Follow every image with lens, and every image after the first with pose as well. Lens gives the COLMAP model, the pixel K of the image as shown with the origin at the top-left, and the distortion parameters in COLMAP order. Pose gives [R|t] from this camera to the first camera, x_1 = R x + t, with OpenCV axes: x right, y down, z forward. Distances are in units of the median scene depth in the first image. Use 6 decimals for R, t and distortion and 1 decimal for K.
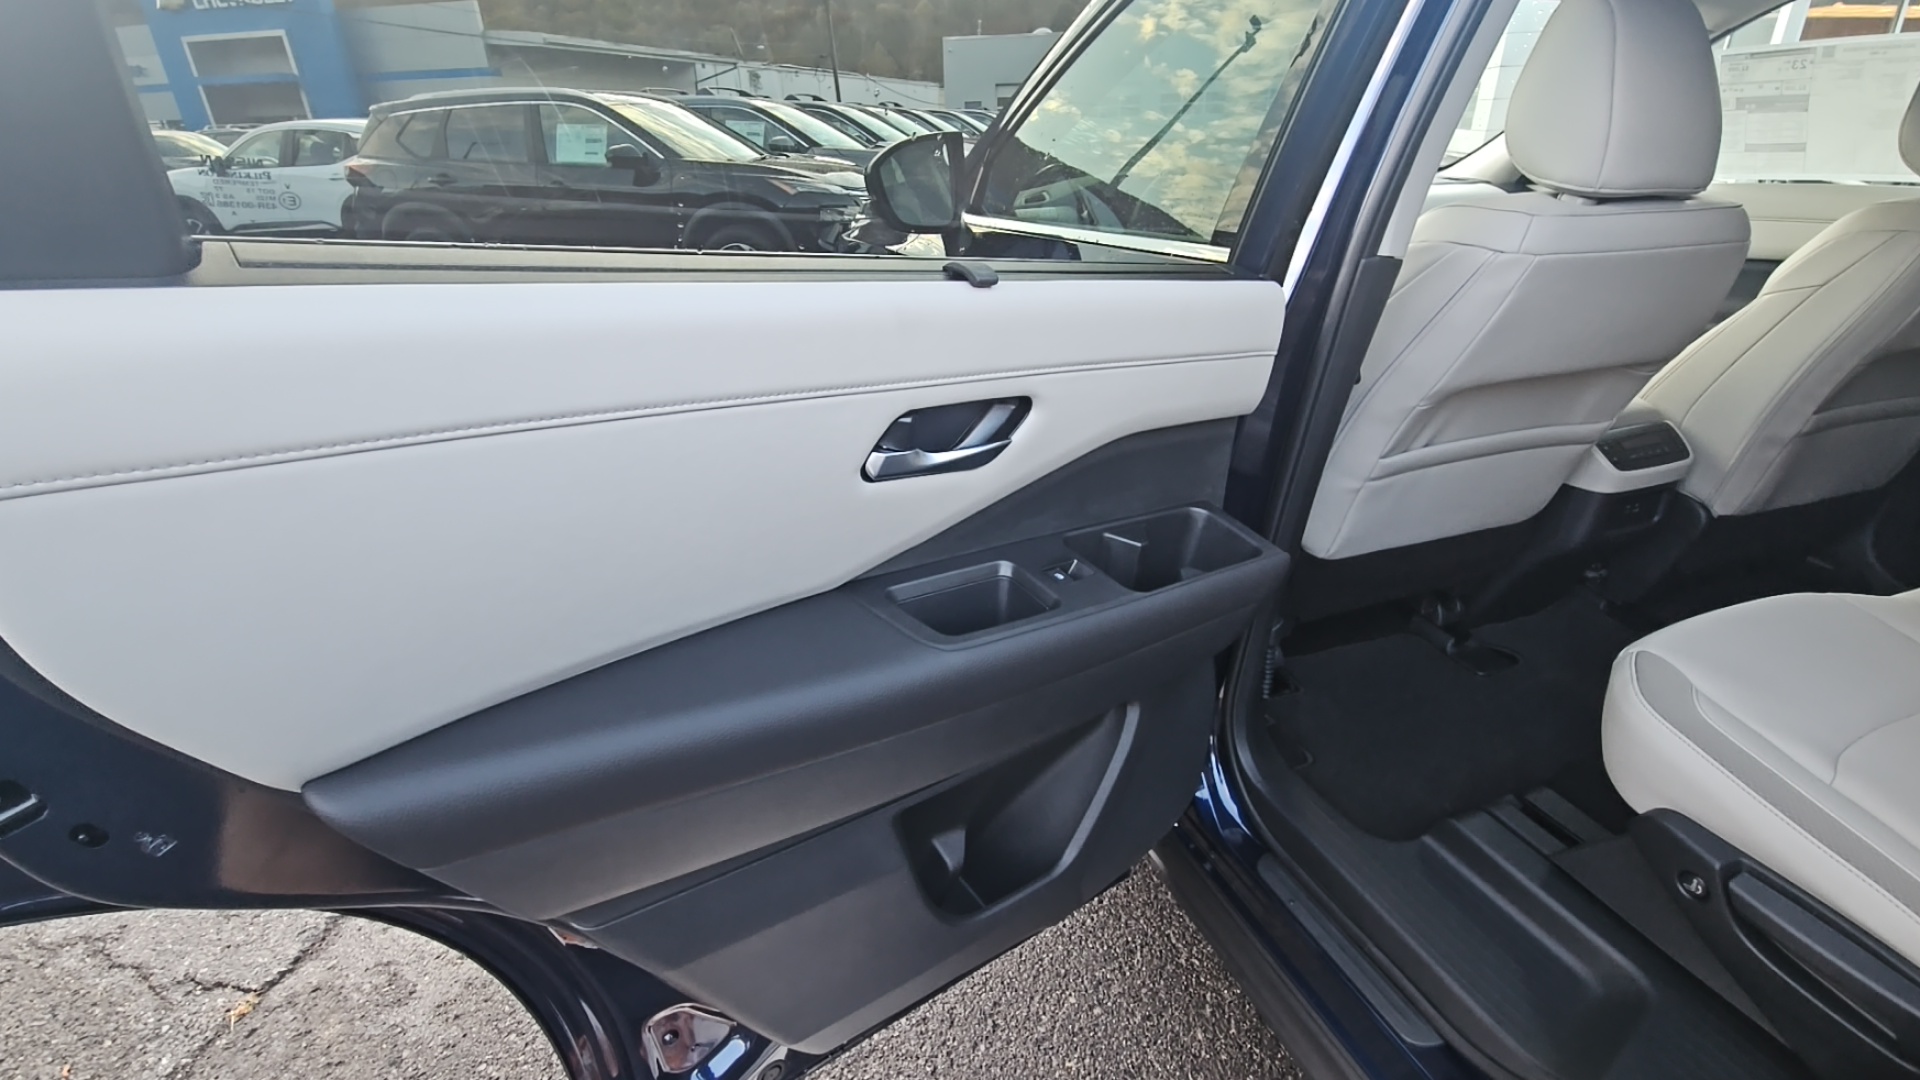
lens RADIAL K [[862.0, 0, 955.9], [0, 862.0, 536.3], [0, 0, 1]] dist [0.011680, -0.009445]
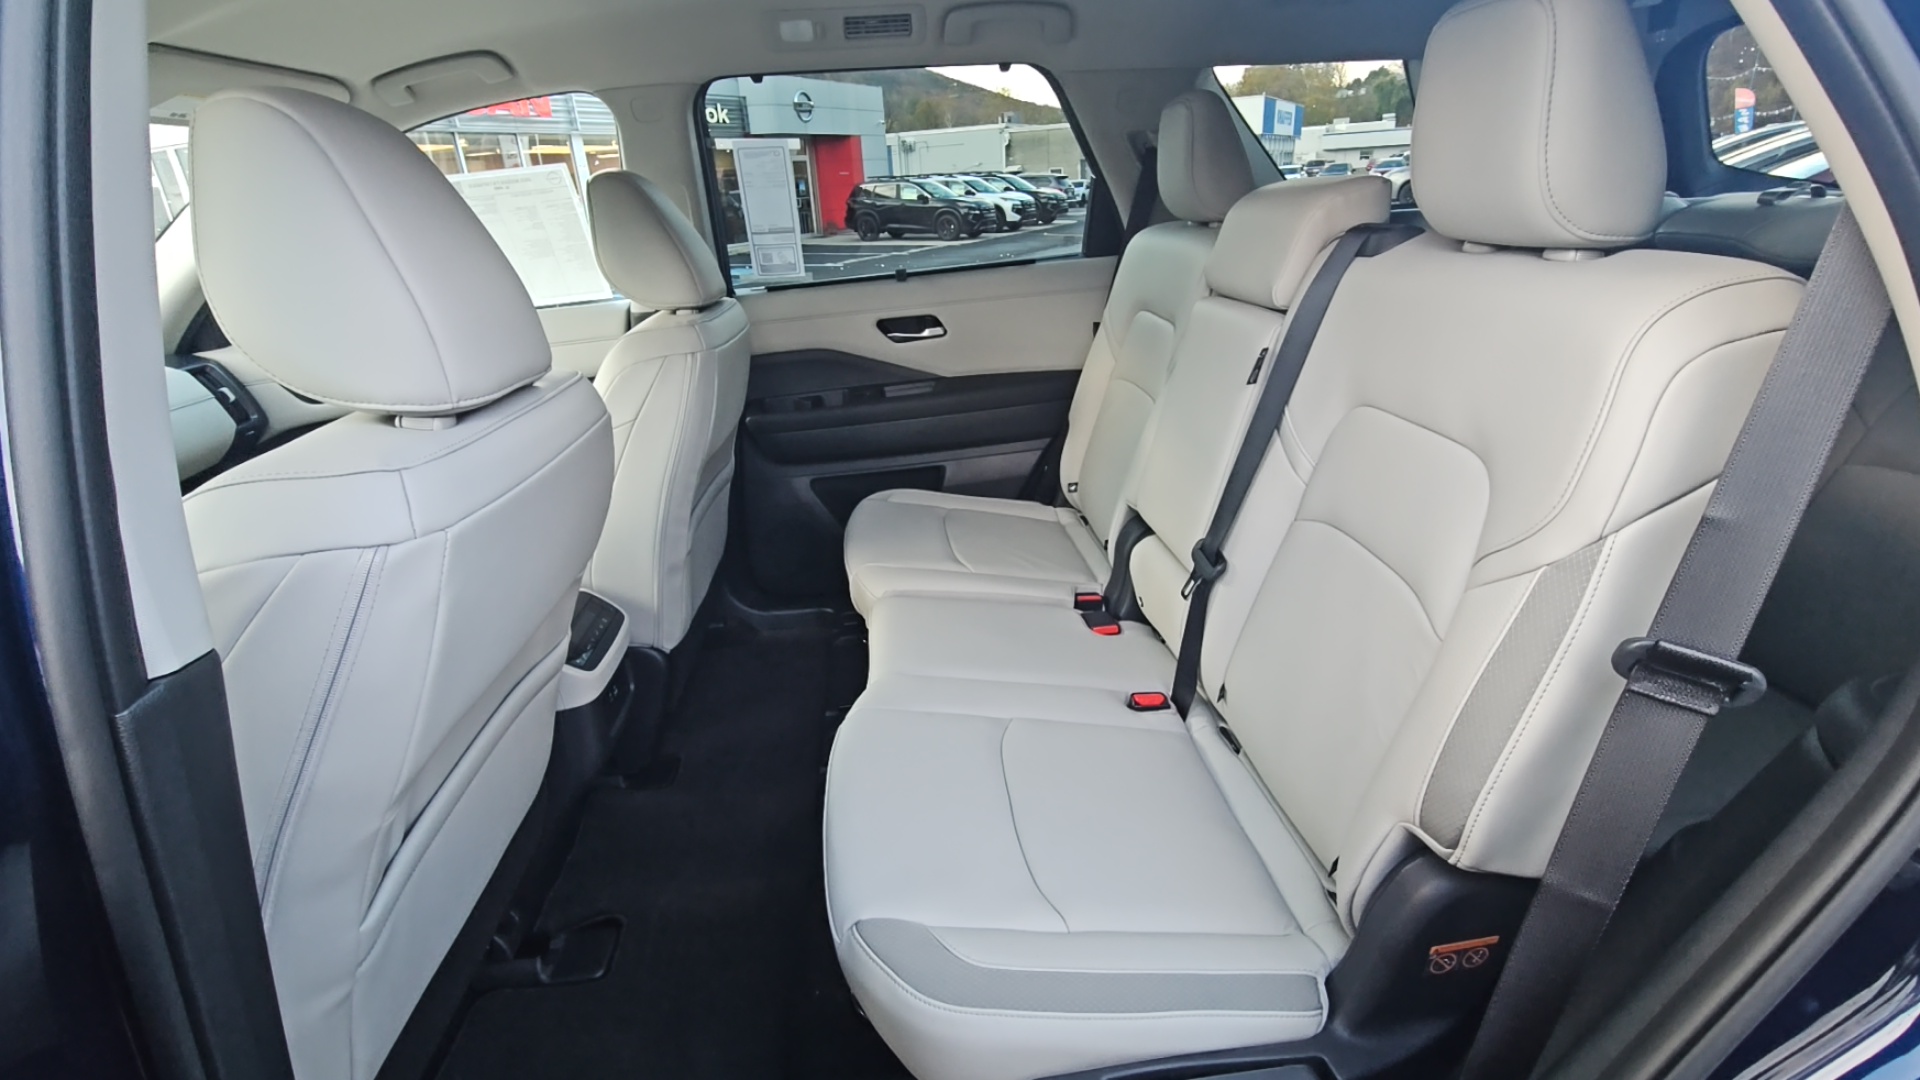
lens RADIAL K [[859.4, 0, 956.9], [0, 859.4, 537.6], [0, 0, 1]] dist [0.011479, -0.008580]
pose [[0.256949, -0.360428, 0.896699, 0.169968], [0.463259, 0.860239, 0.213026, -0.205049], [-0.848156, 0.360667, 0.388009, 0.347189]]
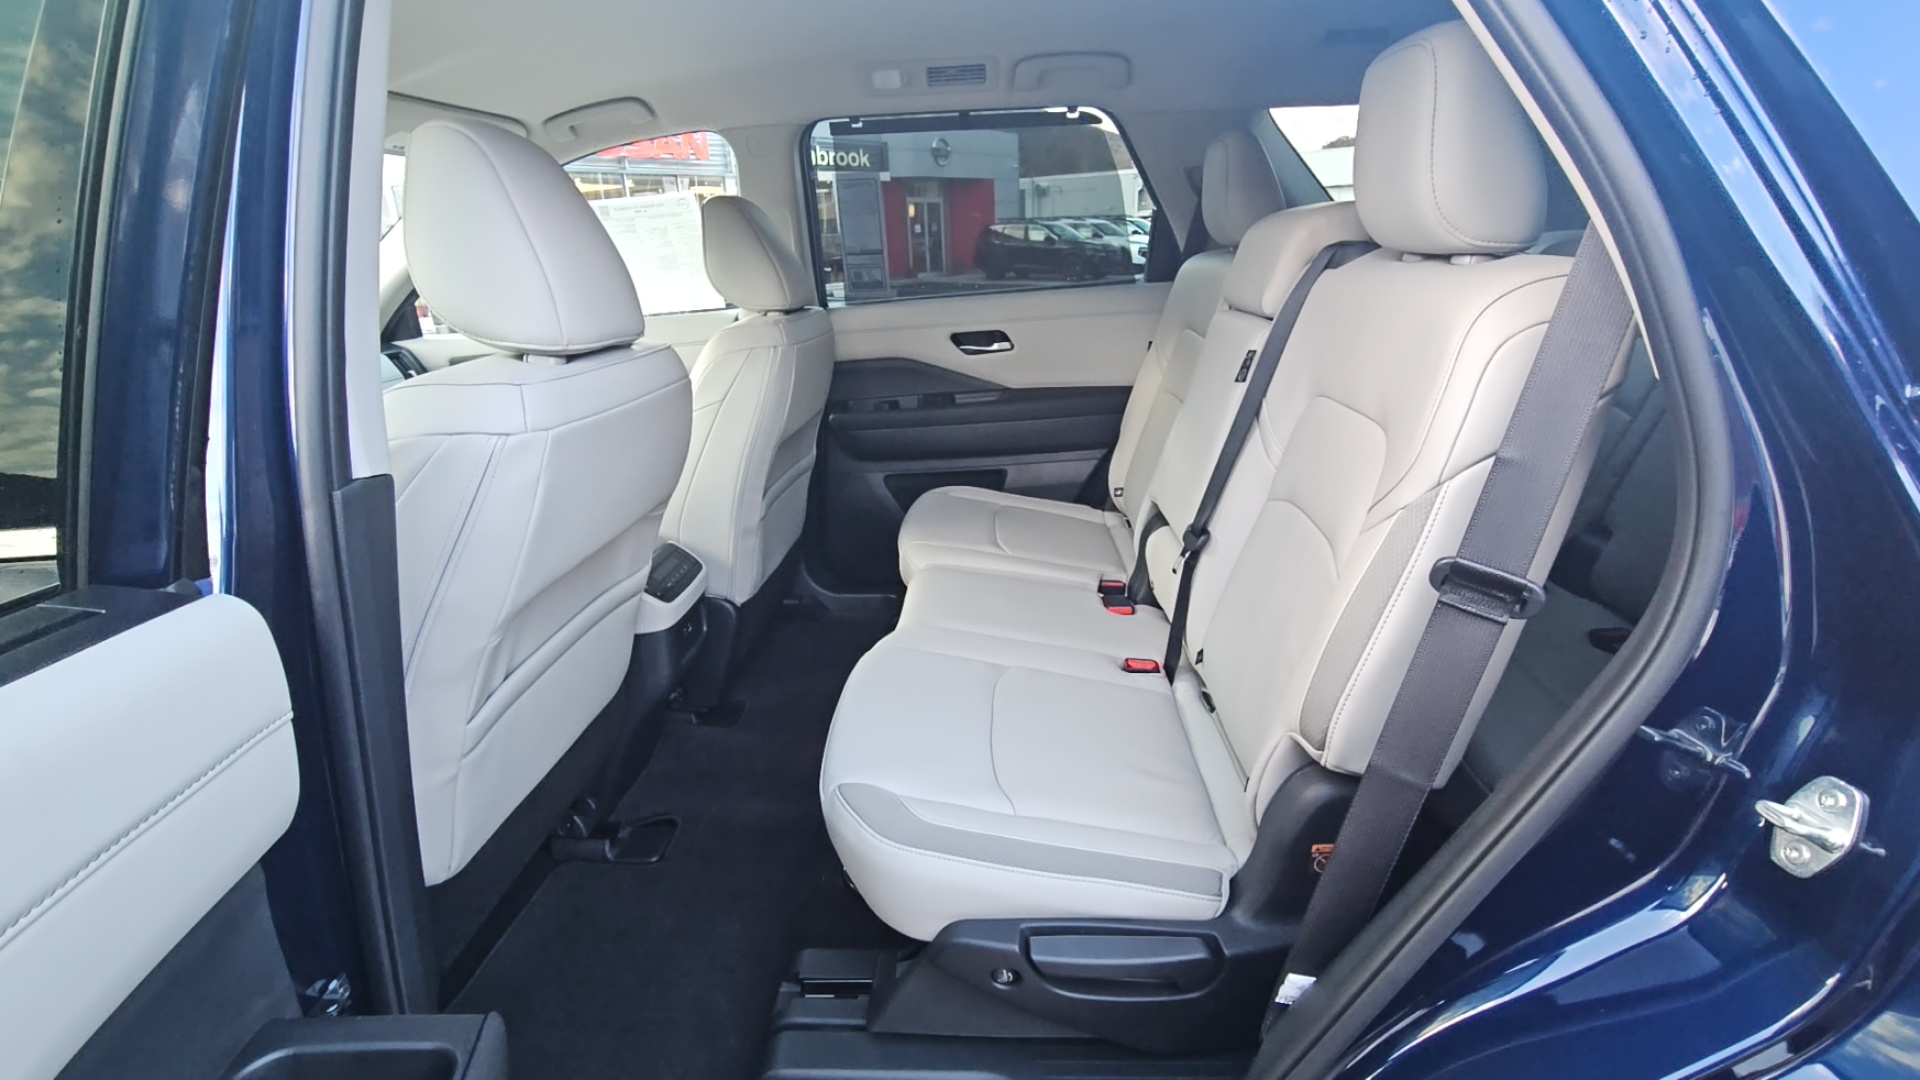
lens RADIAL K [[862.0, 0, 955.9], [0, 862.0, 536.3], [0, 0, 1]] dist [0.011680, -0.009445]
pose [[0.394337, -0.298875, 0.869006, 0.064662], [0.427658, 0.896681, 0.114331, -0.120273], [-0.813392, 0.326552, 0.481411, 0.239497]]
